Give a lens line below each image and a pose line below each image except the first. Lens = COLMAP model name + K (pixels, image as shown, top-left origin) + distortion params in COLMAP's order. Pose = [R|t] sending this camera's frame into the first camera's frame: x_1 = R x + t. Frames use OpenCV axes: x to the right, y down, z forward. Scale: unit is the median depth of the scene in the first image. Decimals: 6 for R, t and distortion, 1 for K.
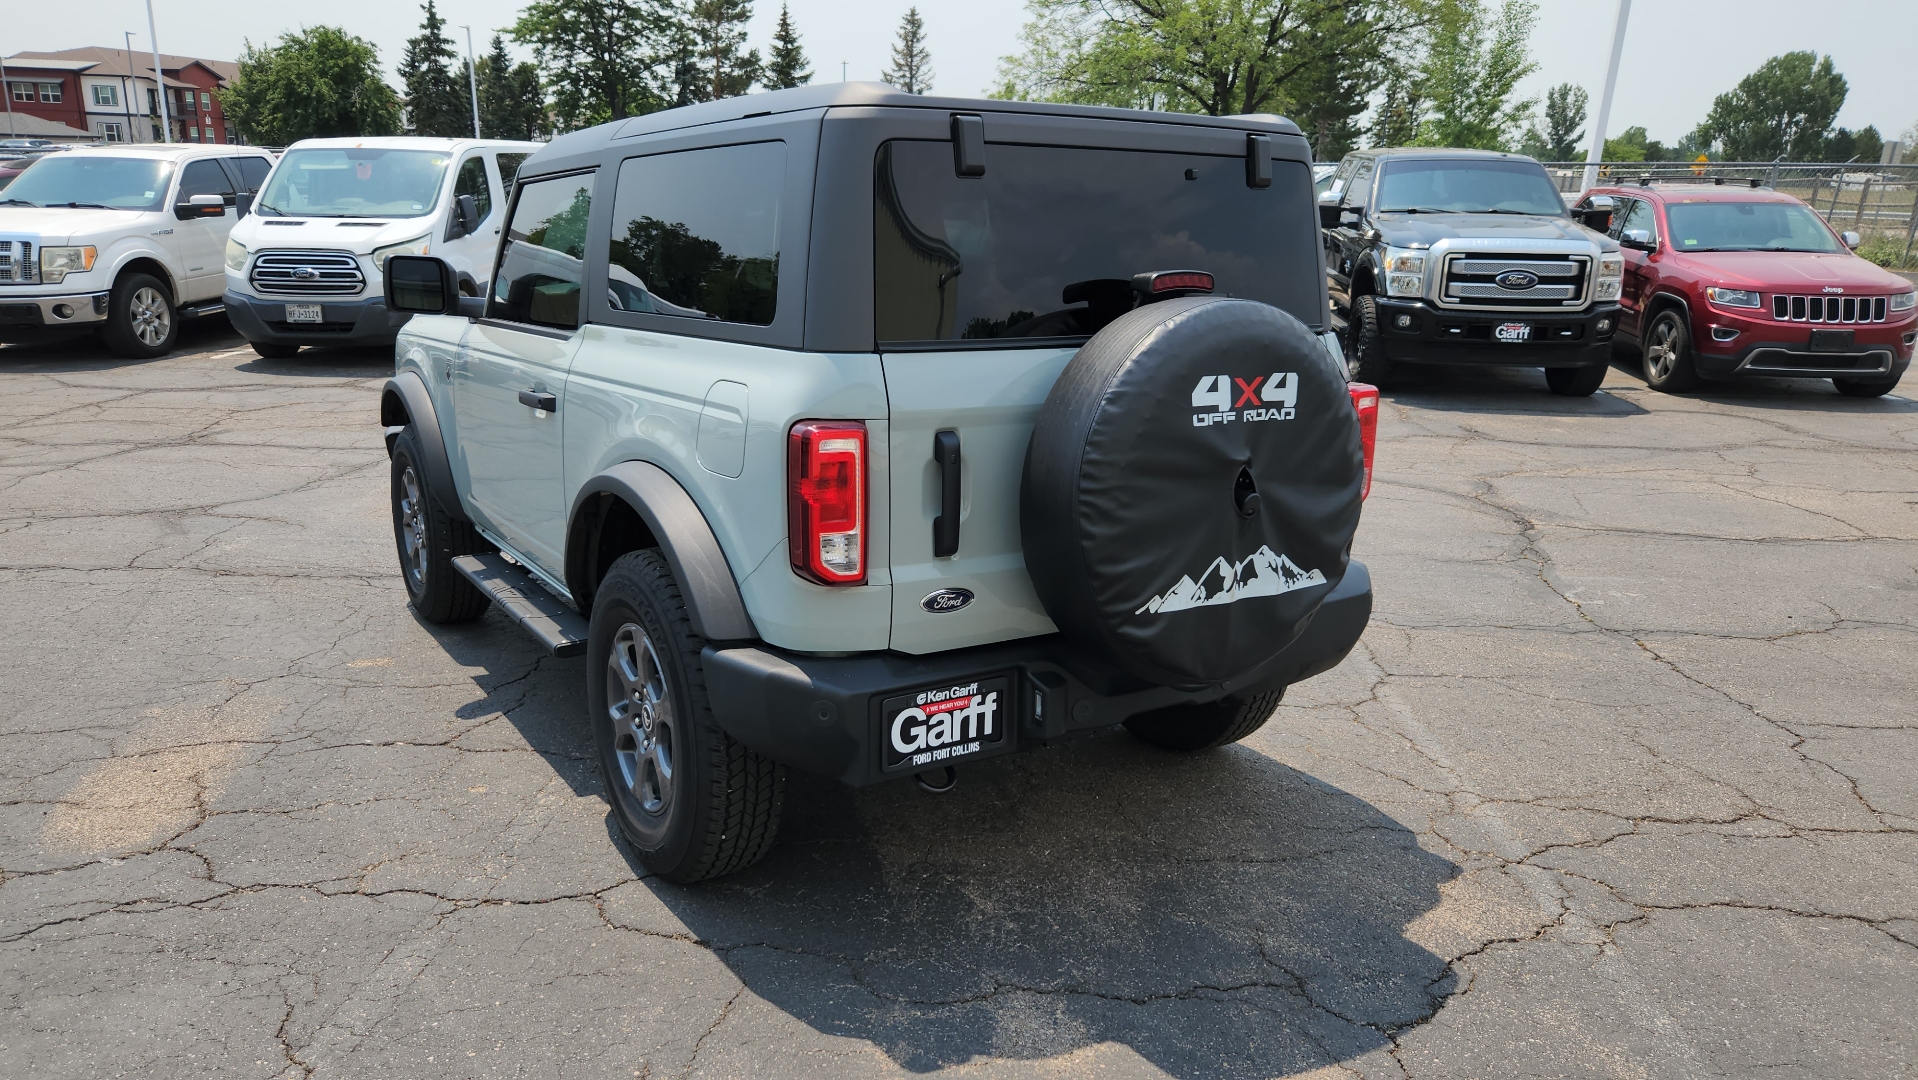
lens RADIAL K [[1287.6, 0, 952.5], [0, 1287.6, 545.1], [0, 0, 1]] dist [0.075918, -0.063976]
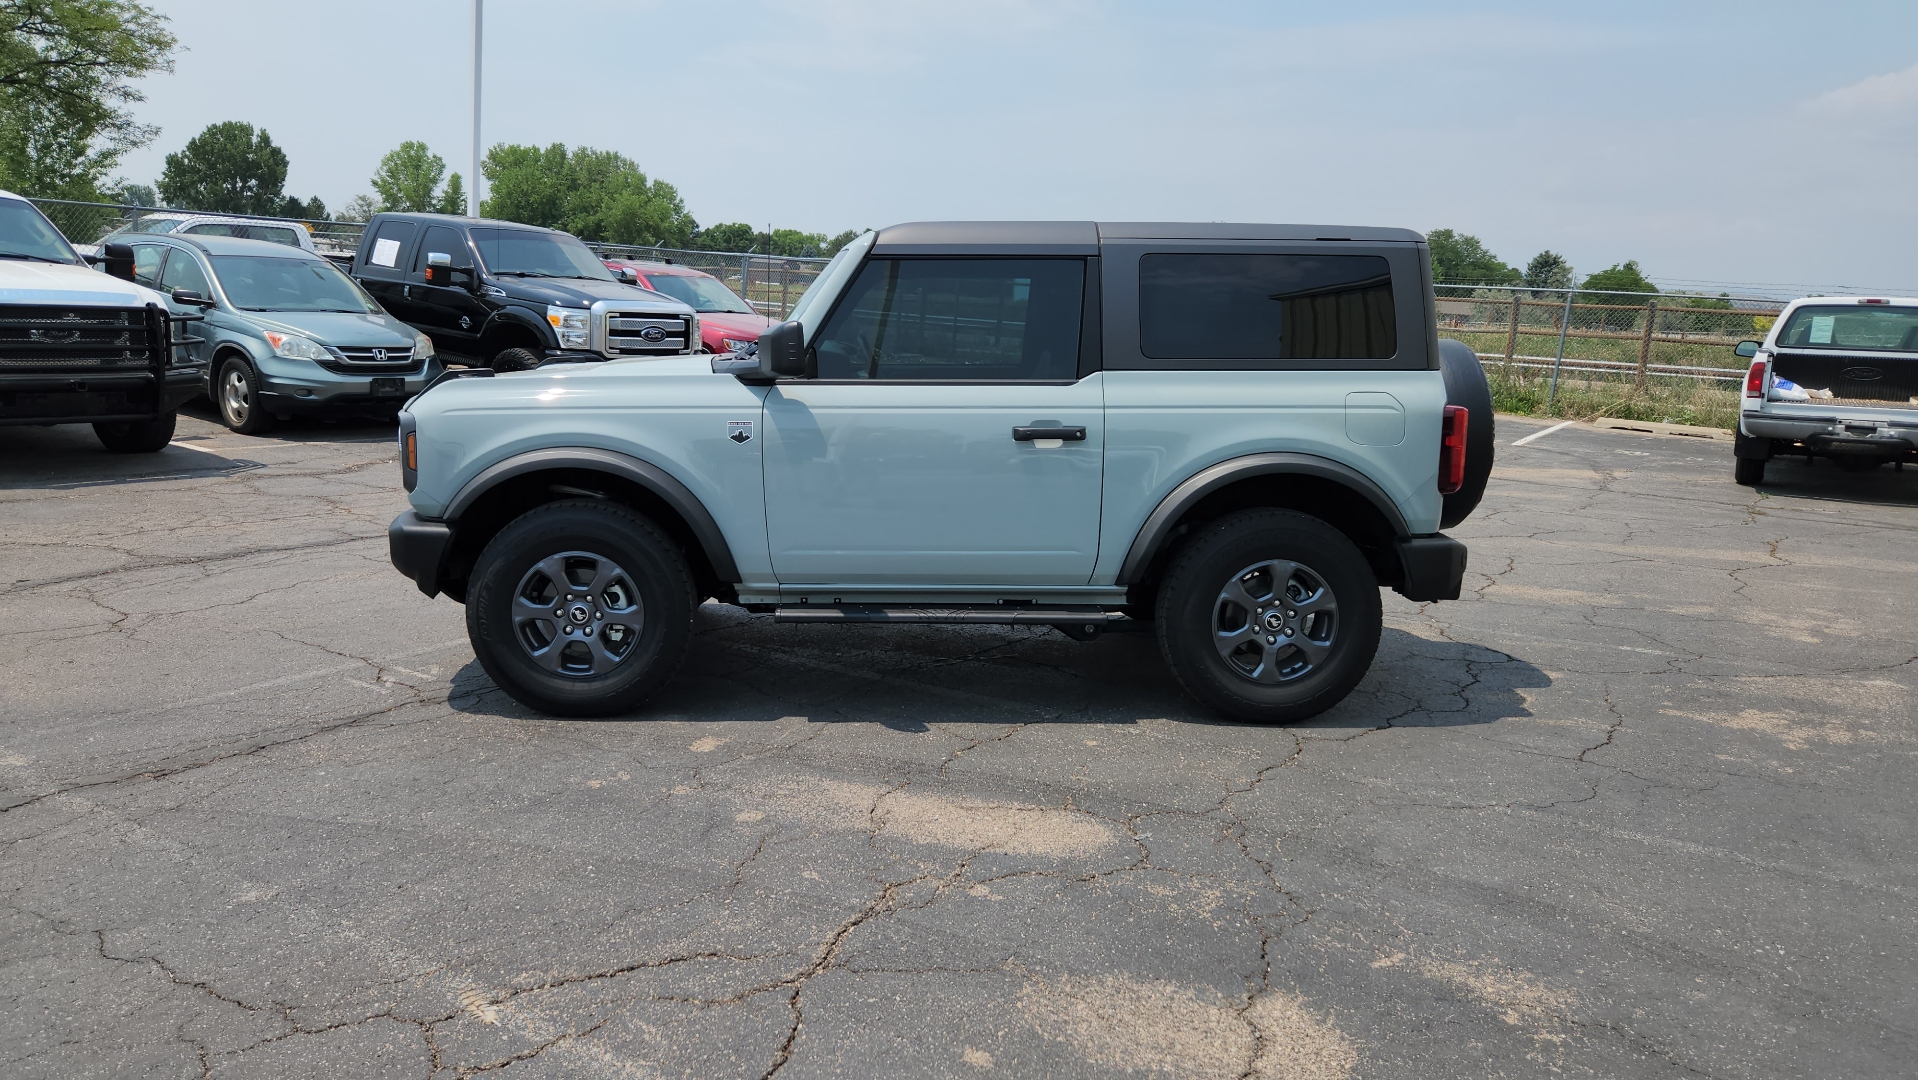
lens RADIAL K [[1287.6, 0, 916.4], [0, 1287.6, 513.4], [0, 0, 1]] dist [0.075918, -0.063976]
pose [[0.517512, -0.130558, 0.845657, -0.506453], [0.182976, 0.982316, 0.039682, -0.037721], [-0.835884, 0.134199, 0.532249, 0.154586]]
